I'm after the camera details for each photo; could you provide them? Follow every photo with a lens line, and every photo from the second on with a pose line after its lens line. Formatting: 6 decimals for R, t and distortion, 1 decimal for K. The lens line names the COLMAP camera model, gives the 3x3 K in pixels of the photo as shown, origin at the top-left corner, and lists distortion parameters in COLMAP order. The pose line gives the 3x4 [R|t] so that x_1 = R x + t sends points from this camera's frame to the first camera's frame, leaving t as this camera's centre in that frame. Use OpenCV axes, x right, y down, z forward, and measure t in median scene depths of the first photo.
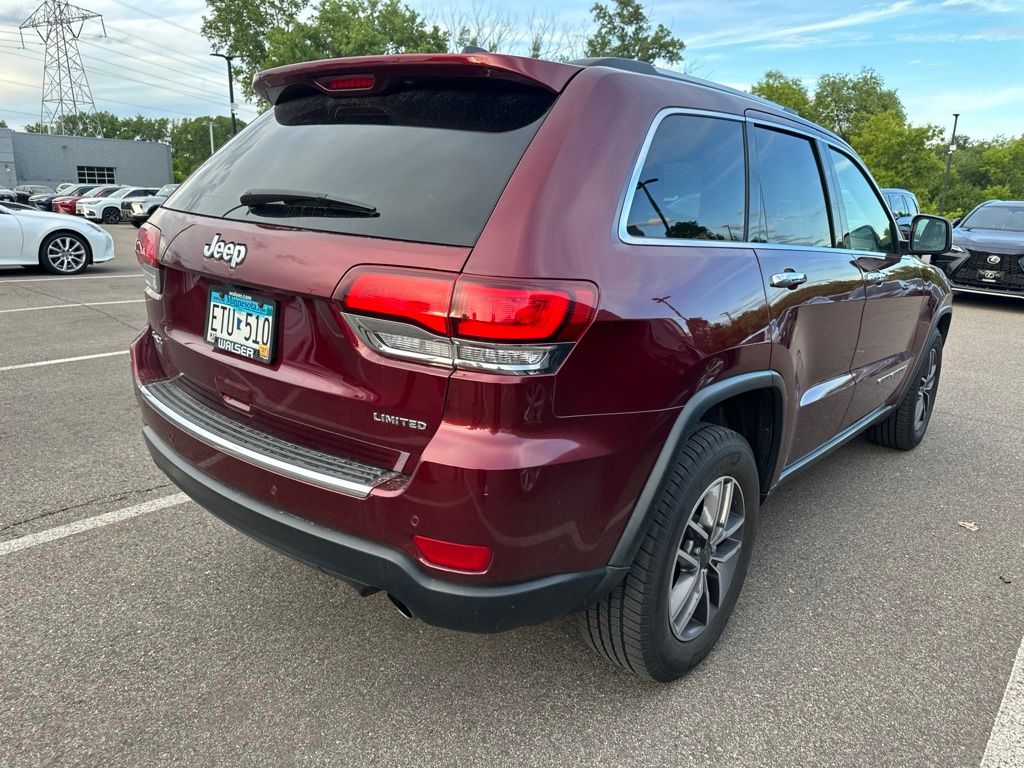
lens RADIAL K [[731.2, 0, 518.7], [0, 731.2, 380.0], [0, 0, 1]] dist [0.027987, -0.035189]
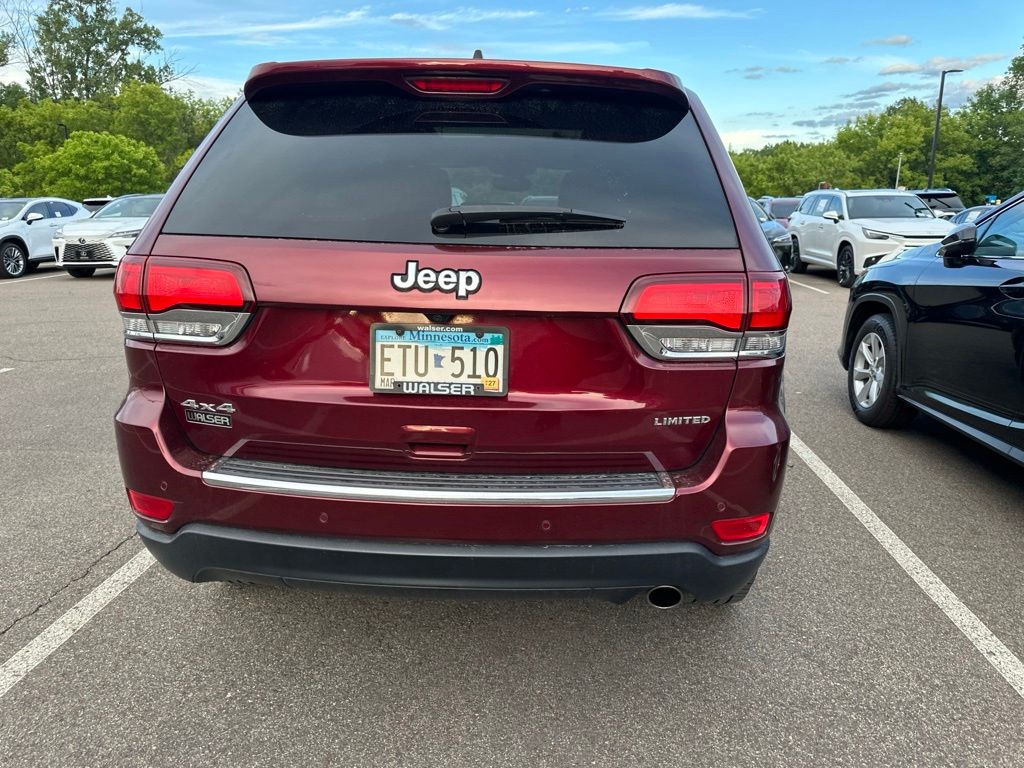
lens RADIAL K [[731.2, 0, 520.8], [0, 731.2, 385.8], [0, 0, 1]] dist [0.027987, -0.035189]
pose [[0.799014, -0.177648, 0.574471, -0.797768], [0.171922, 0.982974, 0.064852, -0.085635], [-0.576211, 0.046947, 0.815952, 0.223582]]
